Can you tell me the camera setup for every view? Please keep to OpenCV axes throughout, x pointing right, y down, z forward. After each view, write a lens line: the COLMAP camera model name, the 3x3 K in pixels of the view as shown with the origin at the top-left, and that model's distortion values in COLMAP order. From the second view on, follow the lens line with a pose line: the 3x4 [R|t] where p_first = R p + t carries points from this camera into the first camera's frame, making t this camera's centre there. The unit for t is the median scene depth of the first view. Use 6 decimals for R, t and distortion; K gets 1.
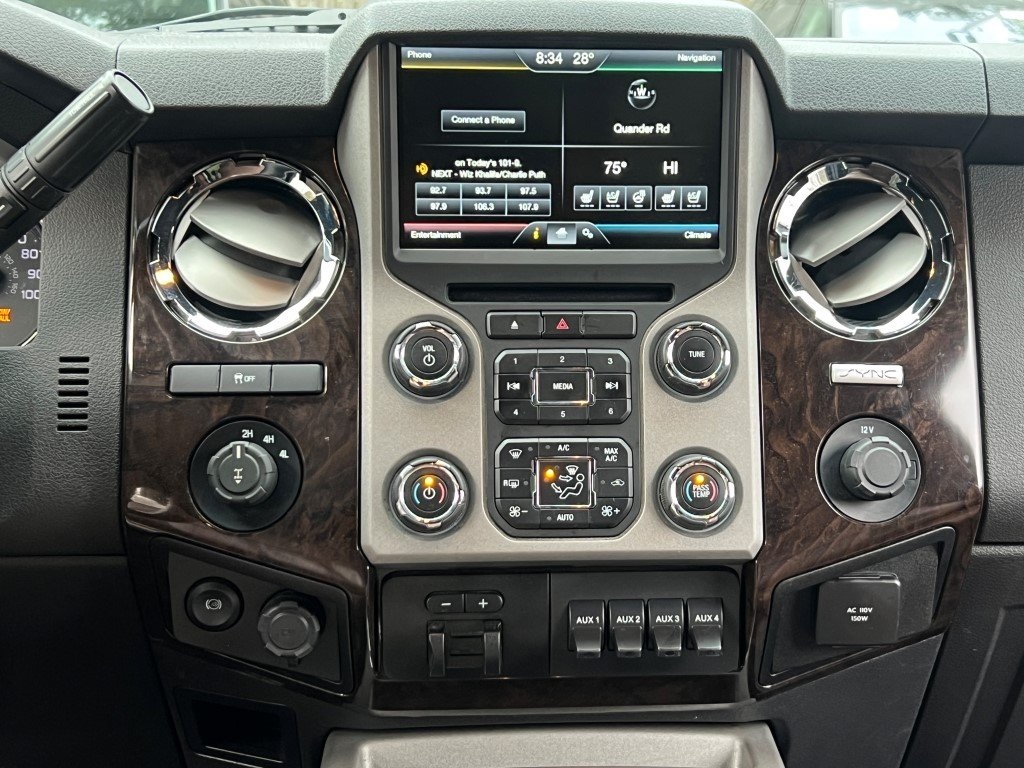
lens RADIAL K [[1550.4, 0, 539.7], [0, 1550.4, 387.4], [0, 0, 1]] dist [0.103278, -0.111674]
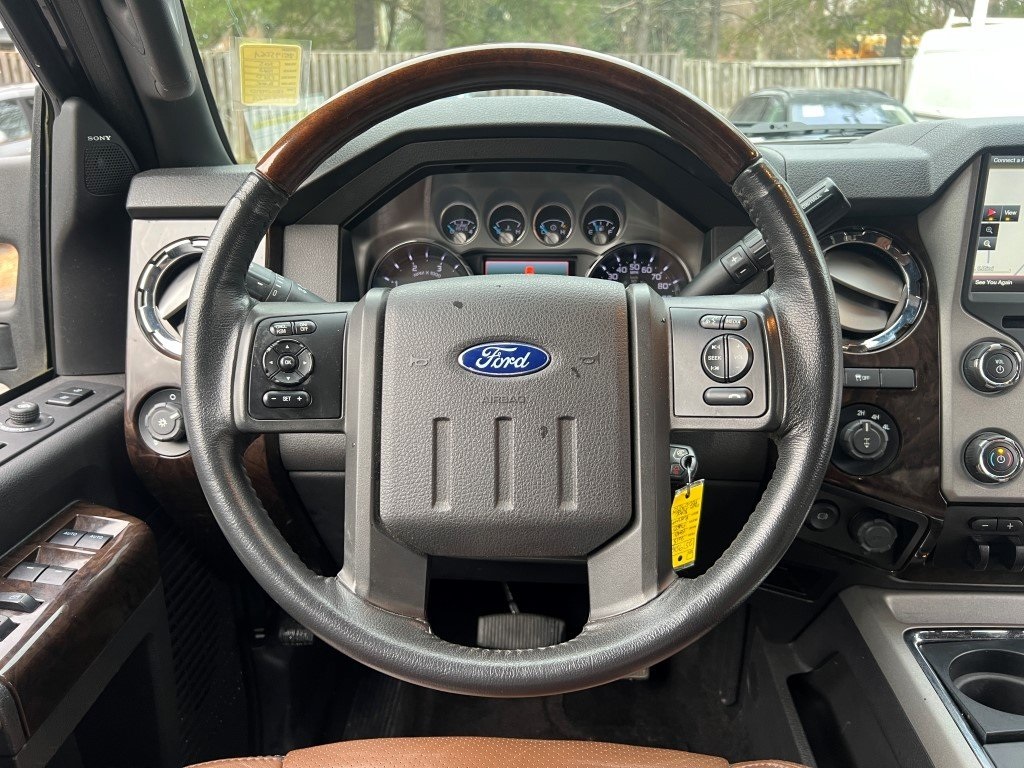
lens RADIAL K [[763.7, 0, 512.0], [0, 763.7, 384.0], [0, 0, 1]] dist [0.041750, -0.004757]
pose [[0.993097, 0.023801, -0.114852, -0.444899], [-0.011459, 0.994199, 0.106947, -0.076968], [0.116731, -0.104893, 0.987609, 0.202993]]
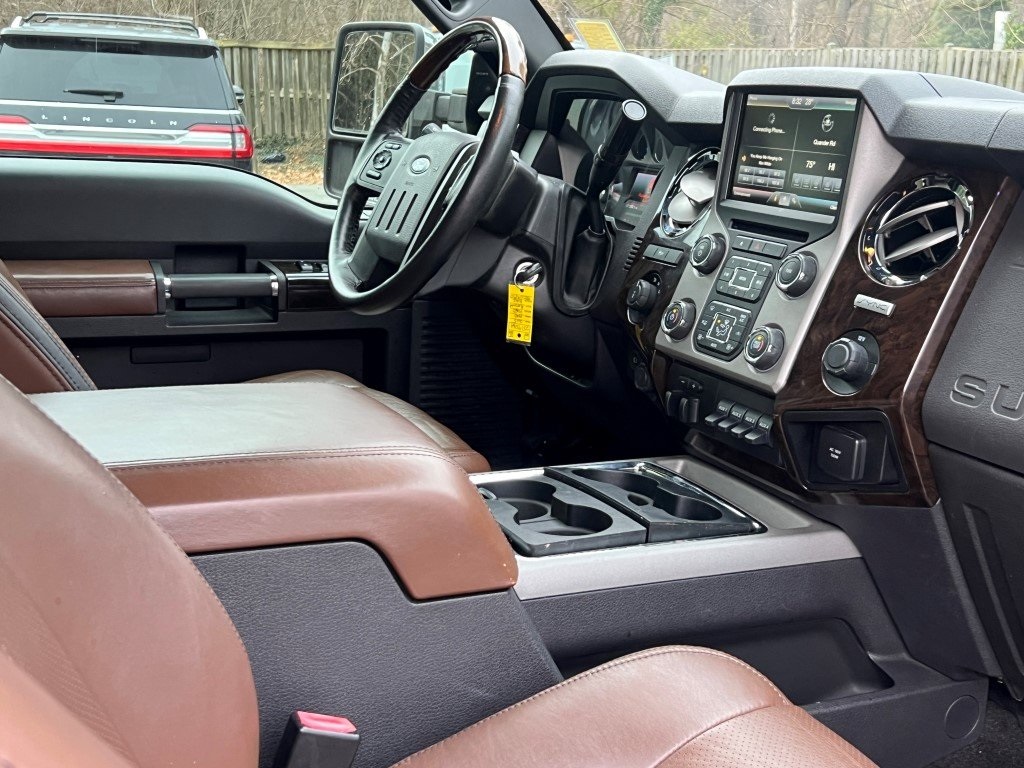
lens RADIAL K [[1267.4, 0, 512.0], [0, 1267.4, 384.0], [0, 0, 1]] dist [-0.015668, -0.025286]
pose [[0.362380, 0.212542, -0.907473, 1.293817], [-0.255832, 0.958937, 0.122435, 0.005259], [0.896232, 0.187792, 0.401874, 0.189402]]
